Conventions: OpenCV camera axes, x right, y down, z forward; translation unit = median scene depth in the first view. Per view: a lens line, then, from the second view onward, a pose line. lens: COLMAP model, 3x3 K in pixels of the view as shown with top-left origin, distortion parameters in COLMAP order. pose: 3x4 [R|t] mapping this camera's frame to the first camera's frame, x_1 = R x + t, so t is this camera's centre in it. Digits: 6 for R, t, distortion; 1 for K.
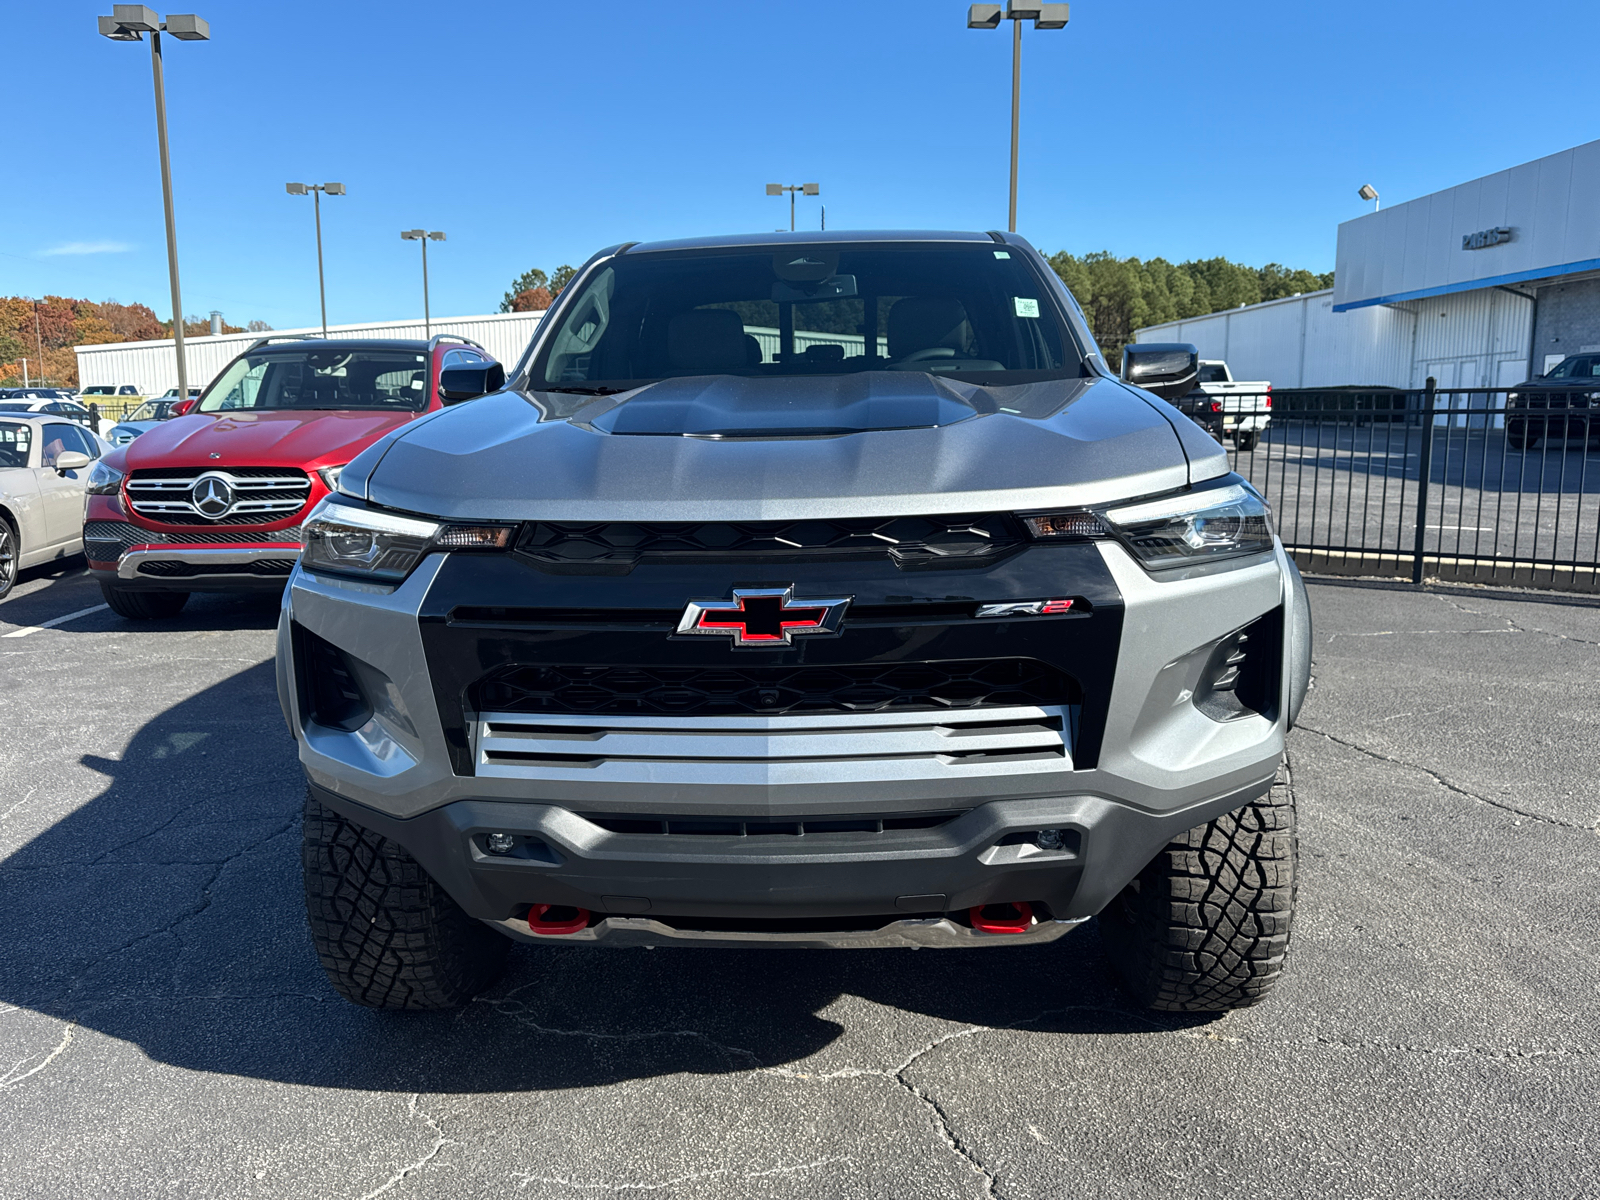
lens RADIAL K [[1300.9, 0, 766.0], [0, 1300.9, 593.2], [0, 0, 1]] dist [0.088942, -0.121299]
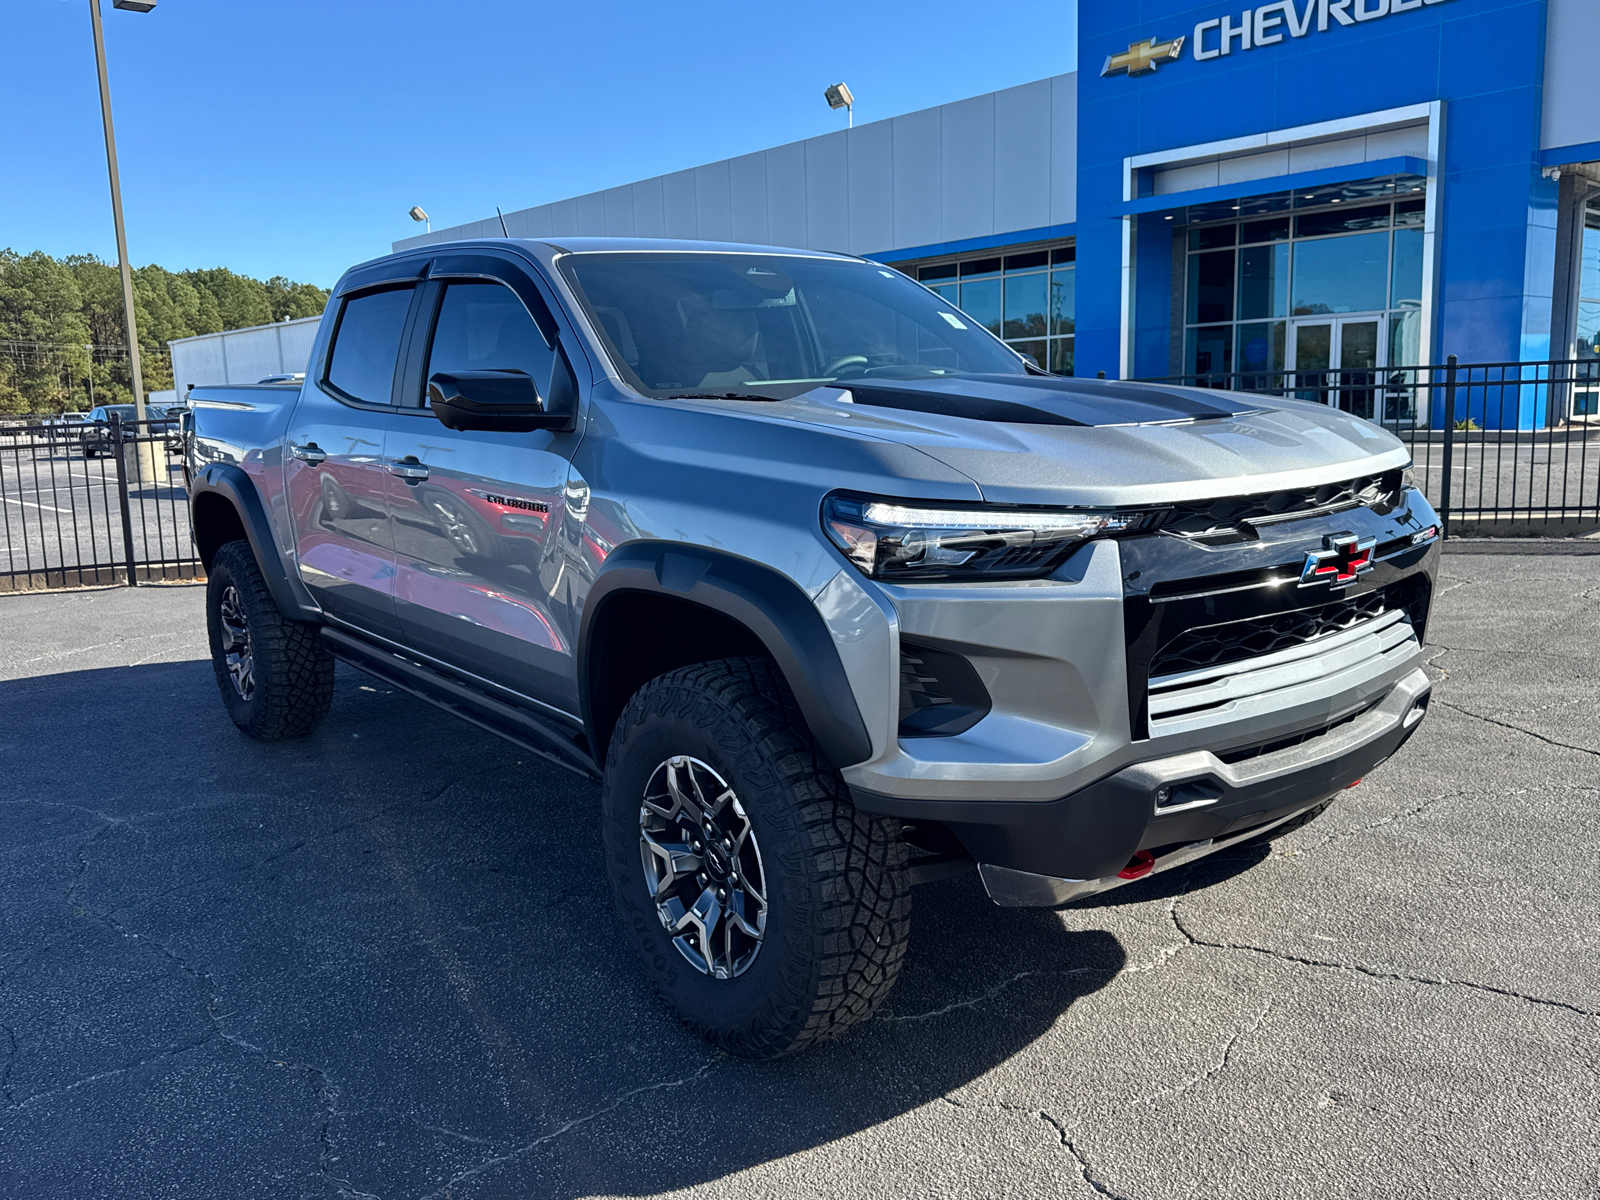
lens RADIAL K [[1344.7, 0, 800.0], [0, 1344.7, 600.0], [0, 0, 1]] dist [-0.007527, -0.012131]
pose [[0.744033, -0.114880, 0.658192, -0.938758], [0.120563, 0.992021, 0.036860, -0.040847], [-0.657175, 0.051929, 0.751947, 0.274208]]
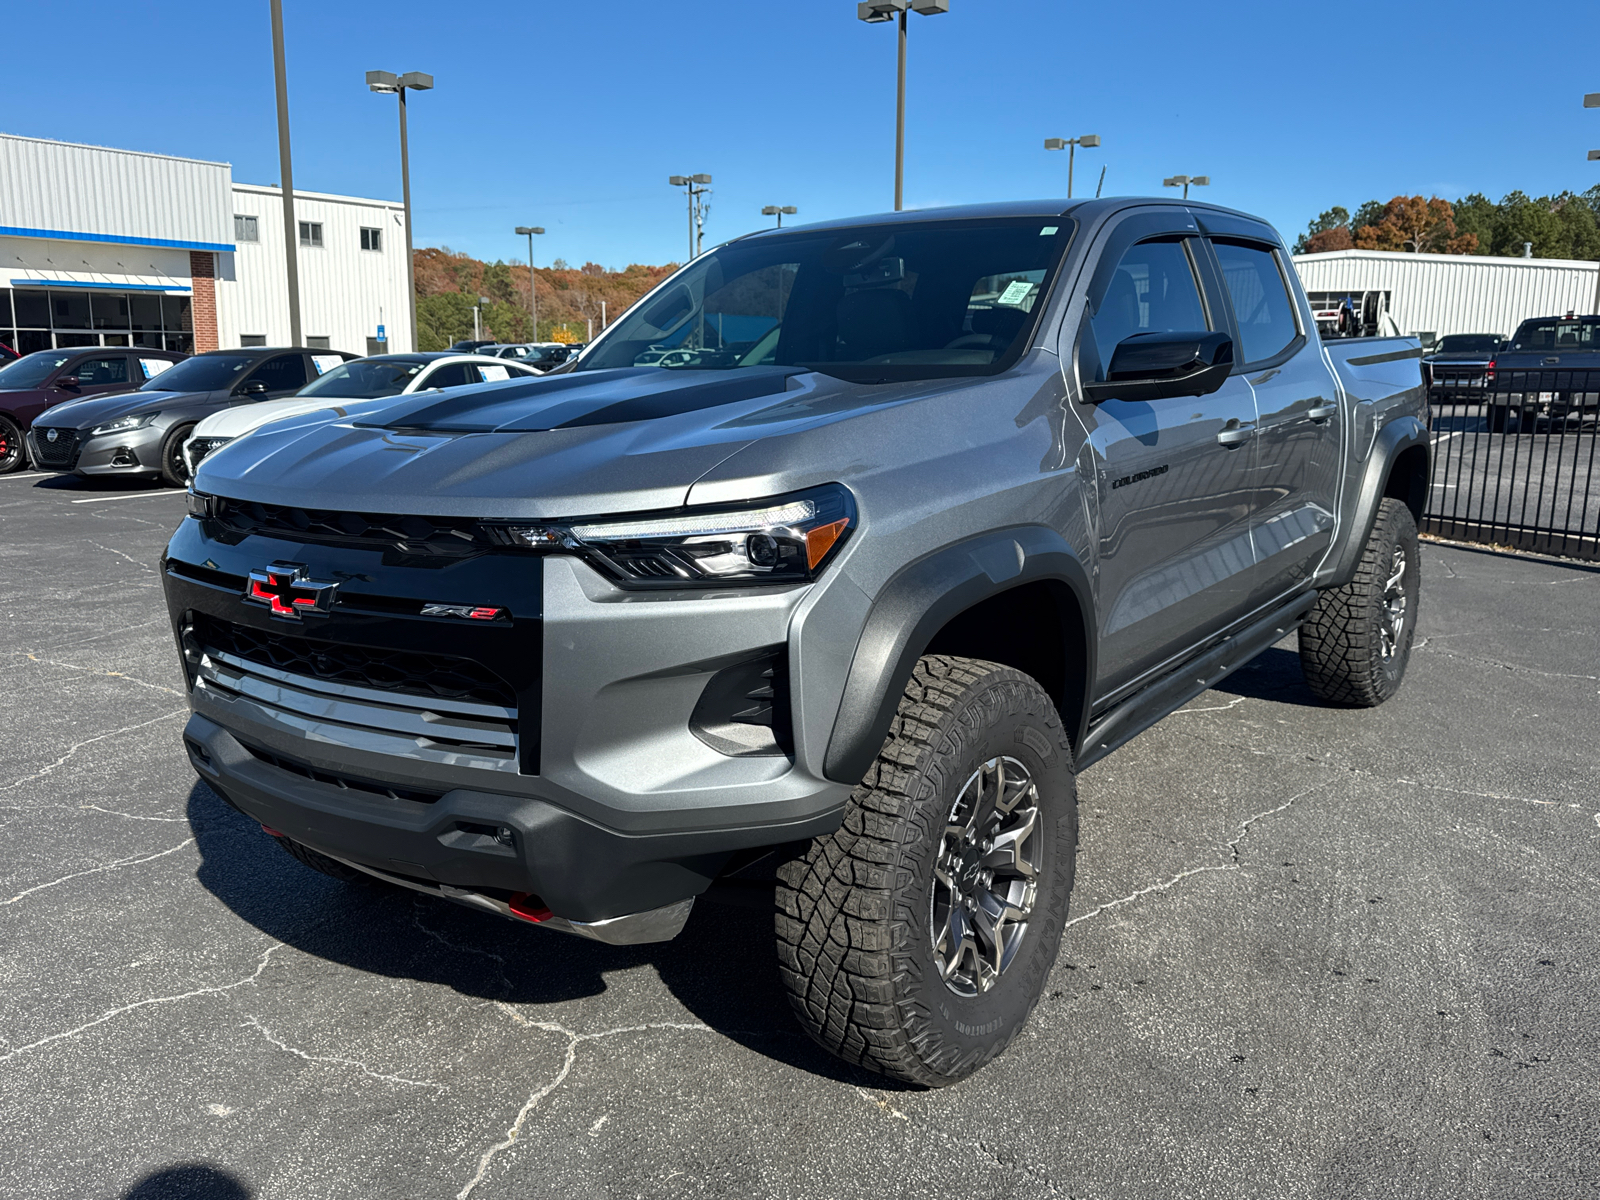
lens RADIAL K [[1300.9, 0, 766.0], [0, 1300.9, 593.2], [0, 0, 1]] dist [0.088942, -0.121299]
pose [[0.845039, 0.109758, -0.523318, 0.713836], [-0.090233, 0.993941, 0.062757, -0.068166], [0.527035, -0.005812, 0.849823, 0.176777]]
